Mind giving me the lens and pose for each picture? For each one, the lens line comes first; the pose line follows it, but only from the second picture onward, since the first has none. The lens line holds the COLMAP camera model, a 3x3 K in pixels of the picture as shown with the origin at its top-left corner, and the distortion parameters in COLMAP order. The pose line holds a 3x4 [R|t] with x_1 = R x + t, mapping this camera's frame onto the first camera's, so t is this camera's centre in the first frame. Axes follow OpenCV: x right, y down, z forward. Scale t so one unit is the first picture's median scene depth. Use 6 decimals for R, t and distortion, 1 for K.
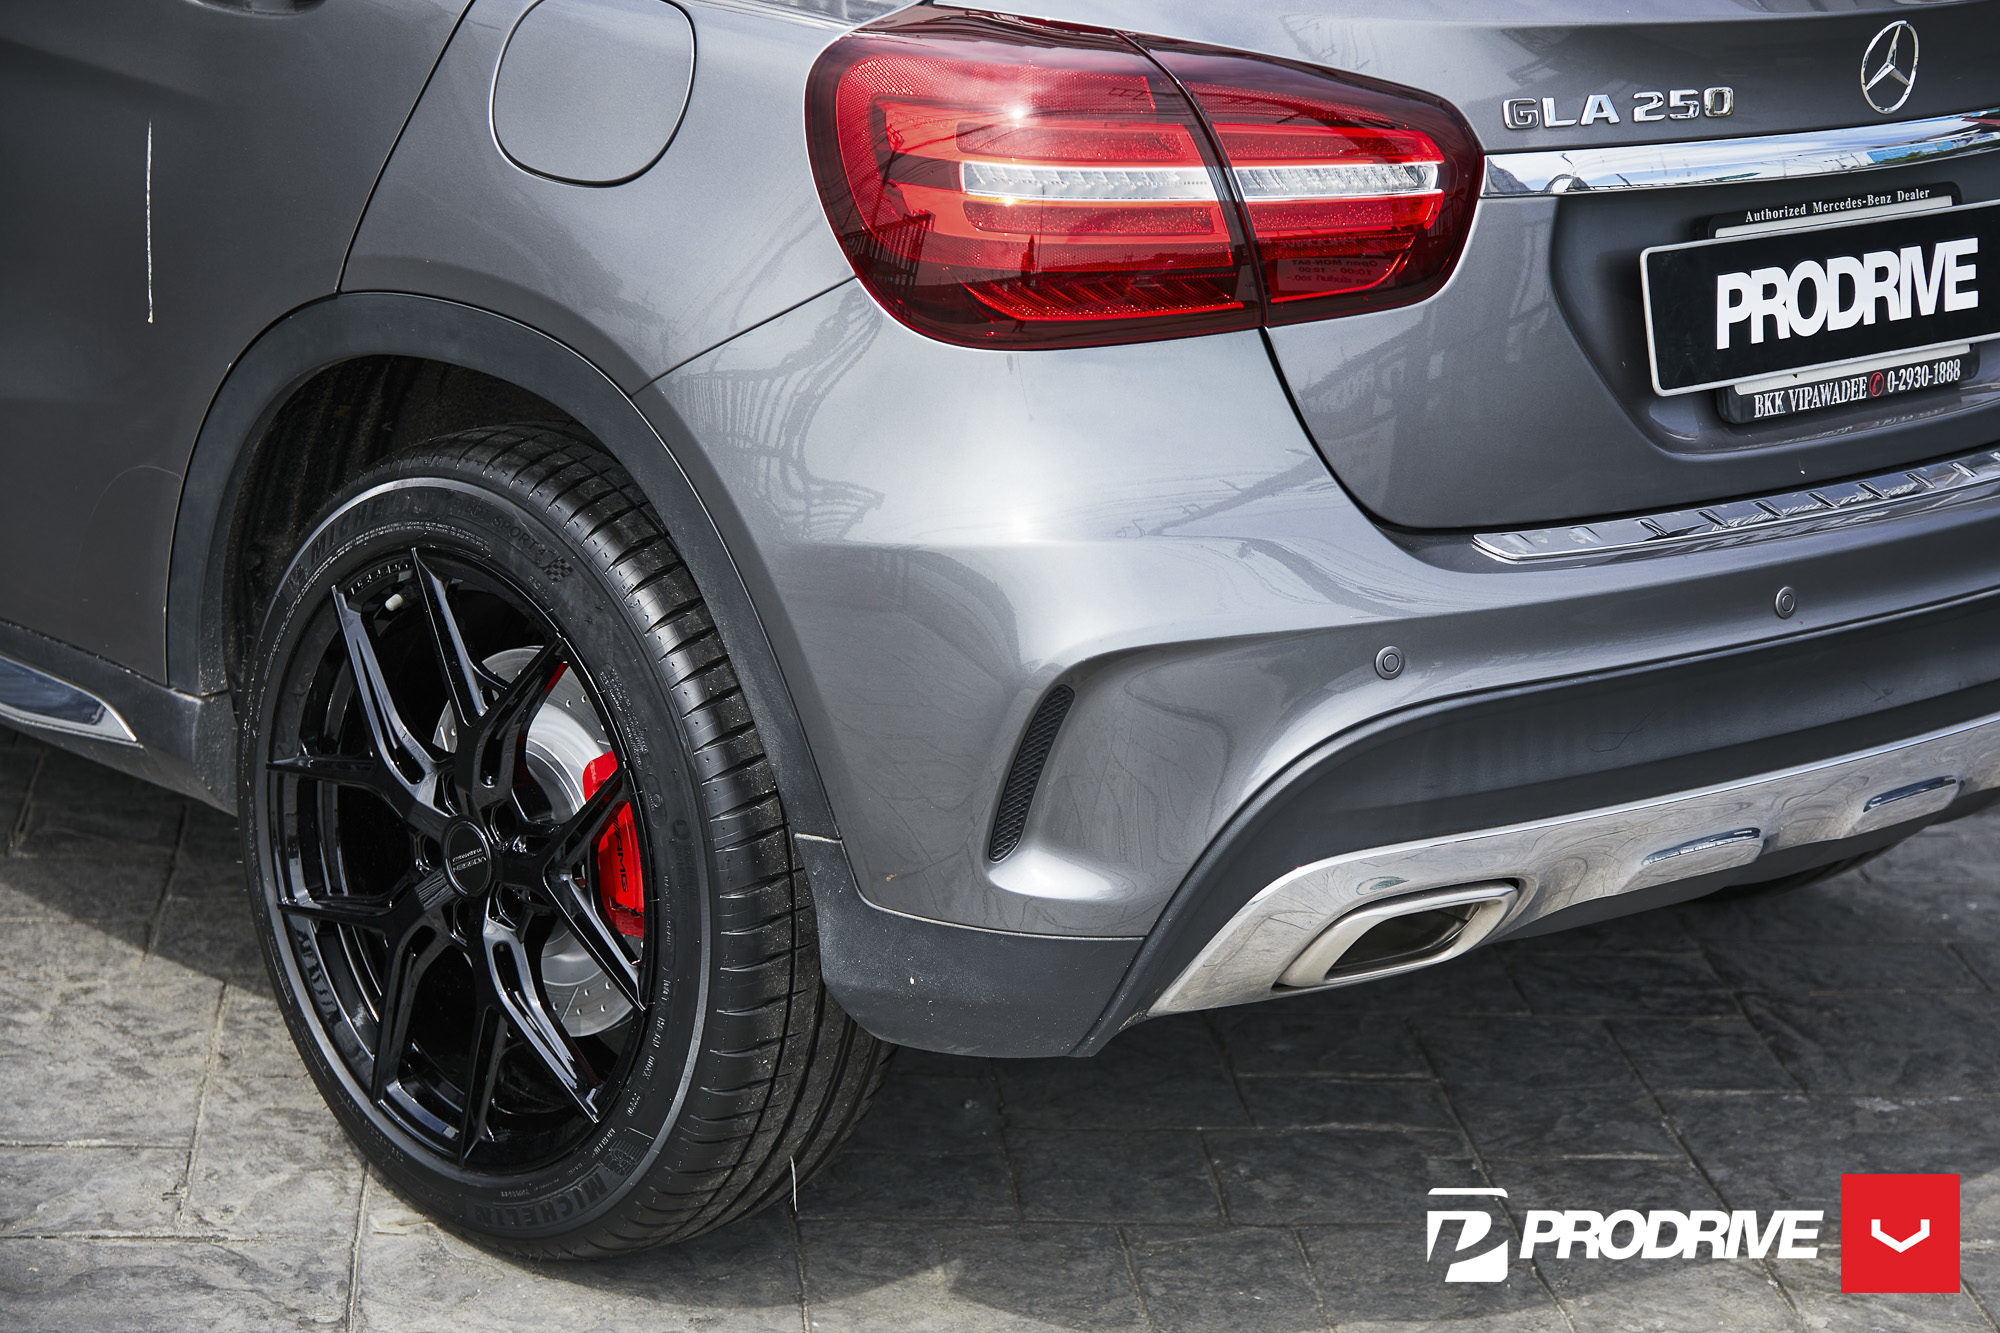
lens RADIAL K [[4601.5, 0, 1000.0], [0, 4601.5, 666.5], [0, 0, 1]] dist [0.020167, -0.625770]
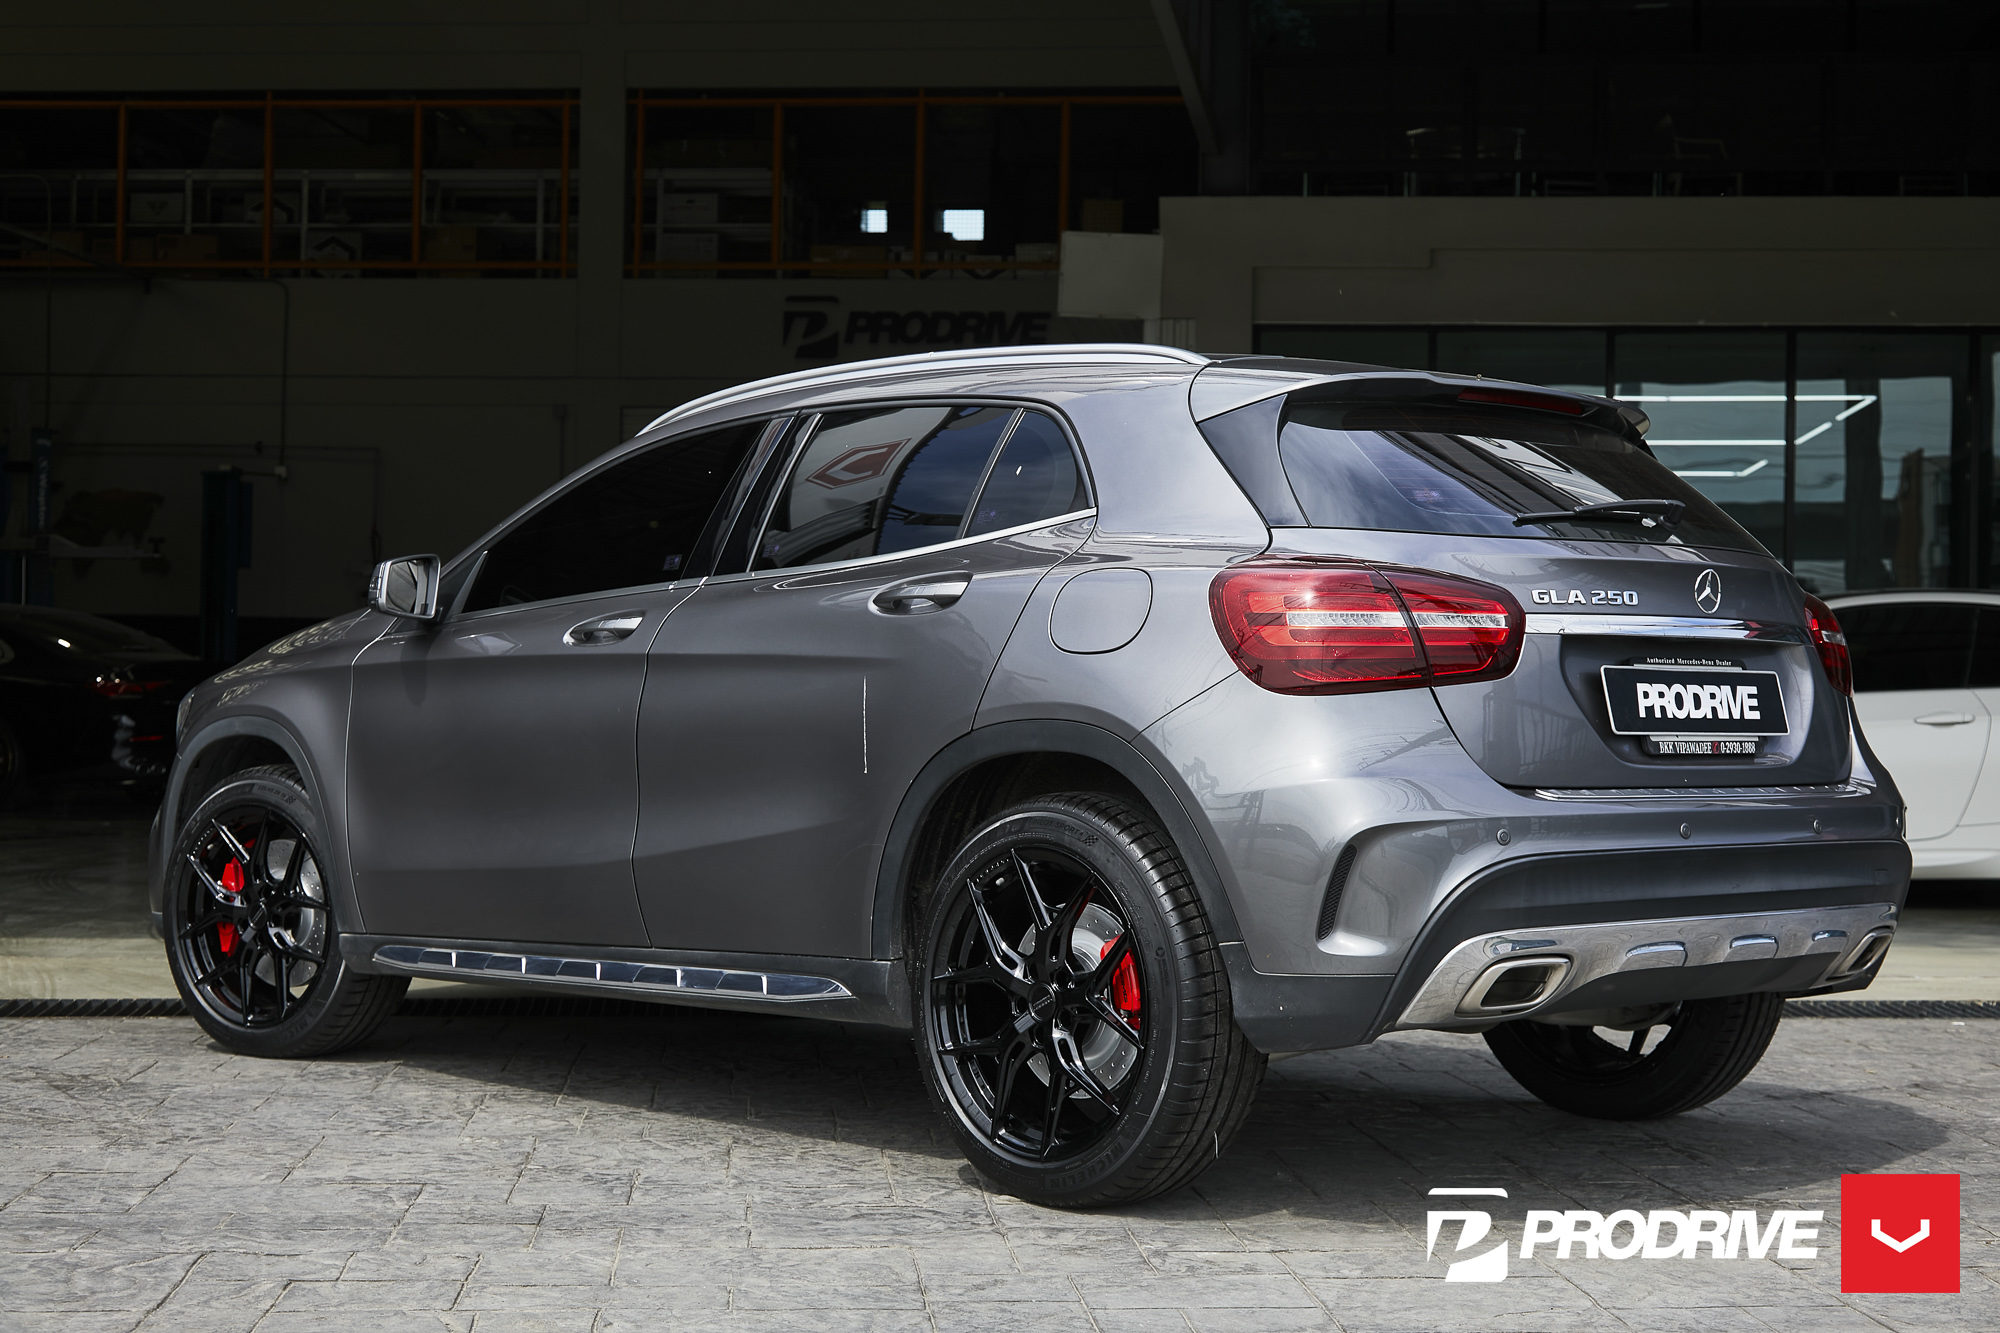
lens RADIAL K [[2973.6, 0, 1000.0], [0, 2973.6, 666.5], [0, 0, 1]] dist [-0.002748, 0.024608]
pose [[0.999218, -0.038588, -0.008614, -0.120435], [0.034378, 0.955557, -0.292795, 0.290506], [0.019529, 0.292270, 0.956136, -0.299568]]
